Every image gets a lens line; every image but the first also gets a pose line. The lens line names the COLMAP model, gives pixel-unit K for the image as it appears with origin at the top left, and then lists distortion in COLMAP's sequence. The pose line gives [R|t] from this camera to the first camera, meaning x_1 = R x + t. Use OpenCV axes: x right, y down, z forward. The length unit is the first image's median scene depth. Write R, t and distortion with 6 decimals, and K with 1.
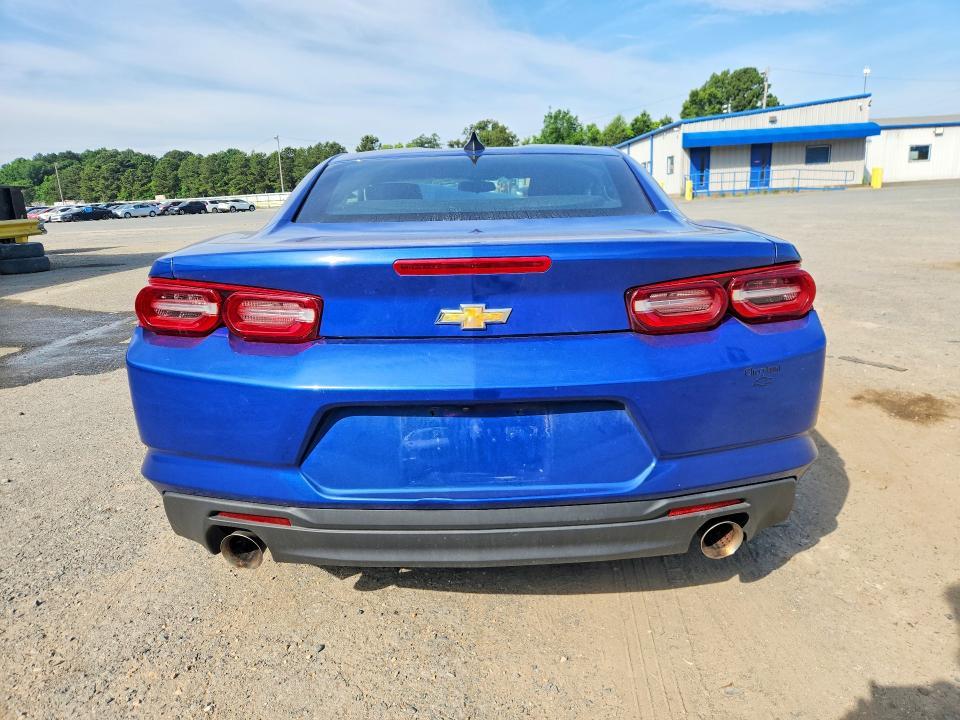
lens RADIAL K [[730.7, 0, 480.0], [0, 730.7, 360.0], [0, 0, 1]] dist [-0.002495, -0.007648]
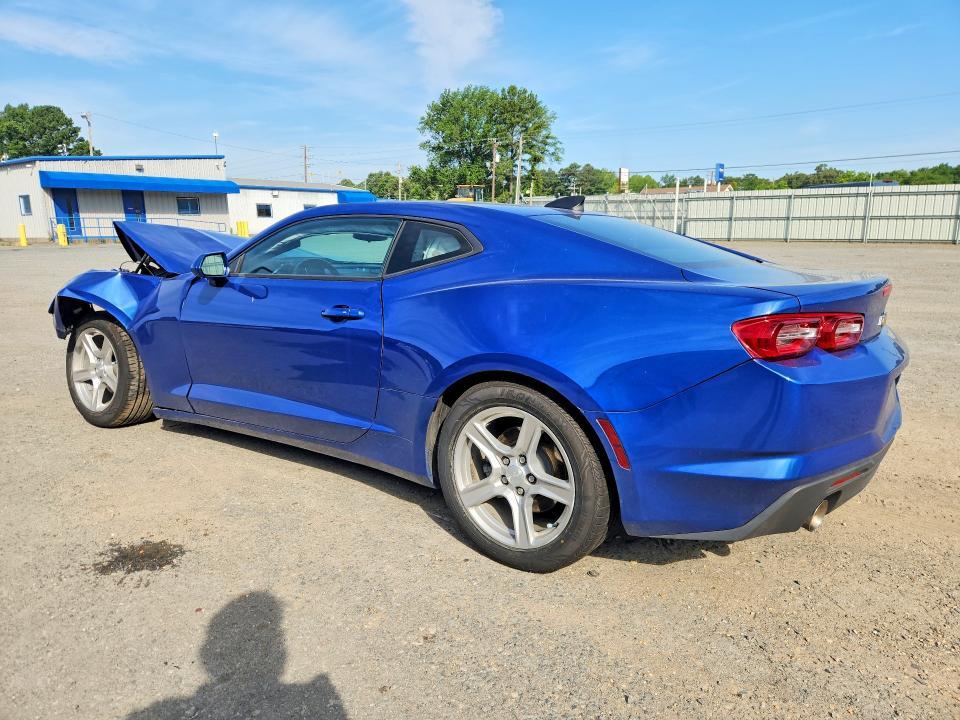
lens RADIAL K [[706.5, 0, 480.0], [0, 706.5, 360.0], [0, 0, 1]] dist [0.067646, 0.001805]
pose [[0.516221, -0.120937, 0.847874, -0.228963], [0.176311, 0.983782, 0.032977, -0.017903], [-0.838111, 0.132467, 0.529171, 0.111527]]
